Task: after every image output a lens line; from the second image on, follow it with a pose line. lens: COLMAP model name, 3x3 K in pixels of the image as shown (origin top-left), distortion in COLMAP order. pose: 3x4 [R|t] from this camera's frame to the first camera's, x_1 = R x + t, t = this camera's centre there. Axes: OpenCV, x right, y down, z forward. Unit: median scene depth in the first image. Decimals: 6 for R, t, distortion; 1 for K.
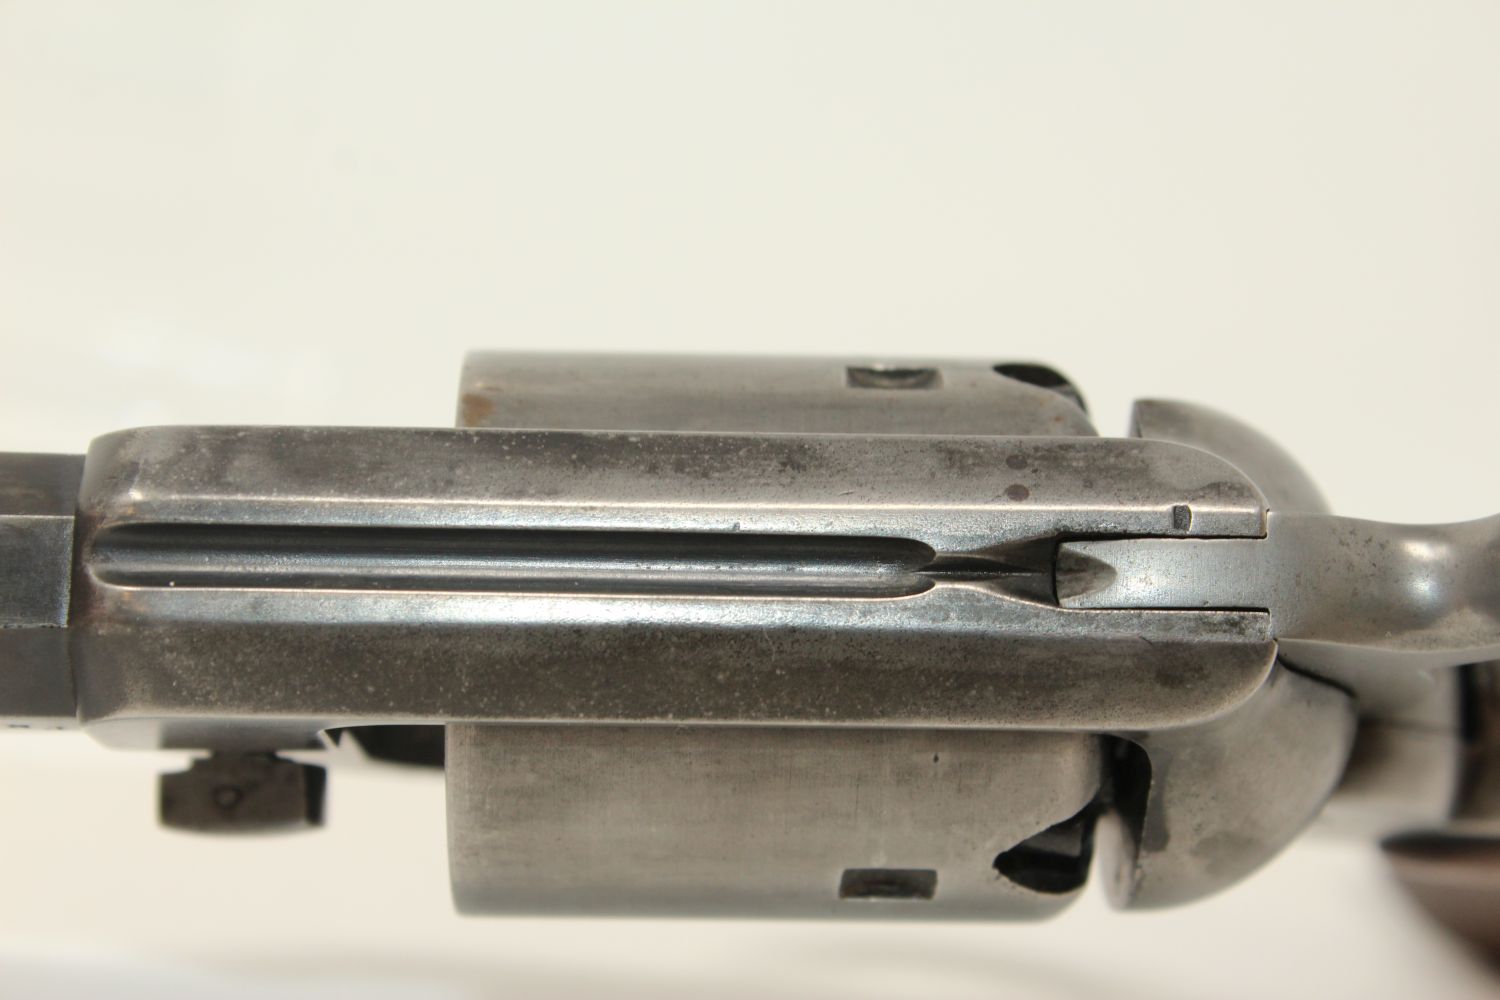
lens RADIAL K [[2379.3, 0, 750.6], [0, 2379.3, 502.8], [0, 0, 1]] dist [0.021641, 0.000000]
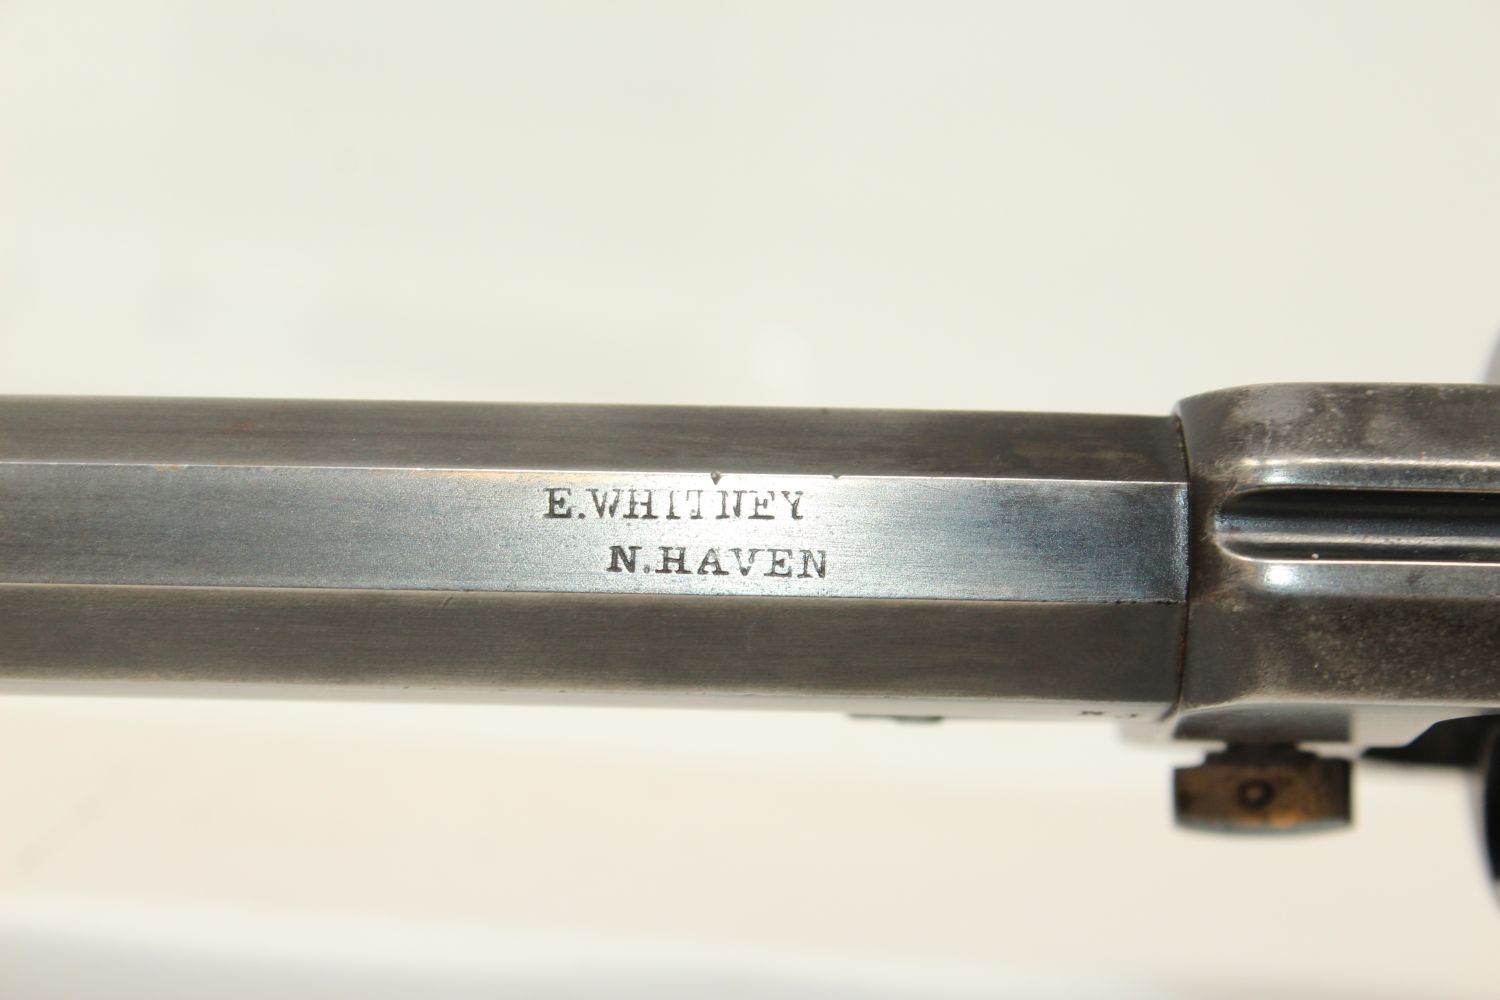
lens RADIAL K [[2379.3, 0, 750.8], [0, 2379.3, 497.4], [0, 0, 1]] dist [0.021641, 0.000000]
pose [[0.999808, 0.003696, -0.019235, -0.439122], [-0.003872, 0.999951, -0.009080, 0.020705], [0.019201, 0.009153, 0.999774, 0.086924]]
